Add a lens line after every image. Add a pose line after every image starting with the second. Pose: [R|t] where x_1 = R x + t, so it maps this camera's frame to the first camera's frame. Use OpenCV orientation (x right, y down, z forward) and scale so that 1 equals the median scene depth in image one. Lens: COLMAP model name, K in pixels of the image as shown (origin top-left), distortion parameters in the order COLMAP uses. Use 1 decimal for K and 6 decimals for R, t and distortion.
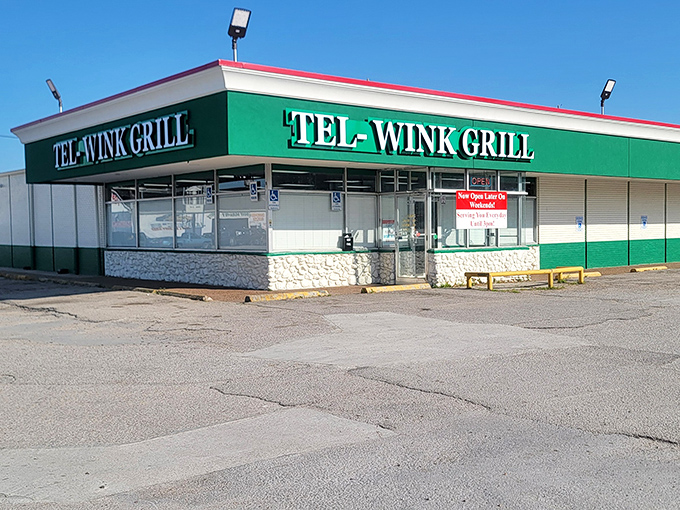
lens RADIAL K [[768.0, 0, 342.4], [0, 768.0, 257.3], [0, 0, 1]] dist [0.074513, 0.000000]
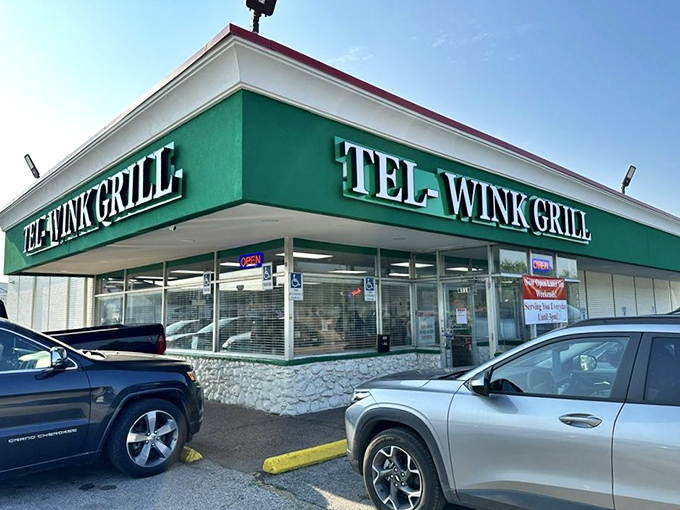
lens RADIAL K [[506.7, 0, 340.3], [0, 506.7, 250.0], [0, 0, 1]] dist [0.030778, -0.017542]
pose [[0.996836, 0.001924, 0.079467, -0.089135], [0.011113, 0.986516, -0.163289, -0.031325], [-0.078709, 0.163655, 0.983373, 0.539031]]
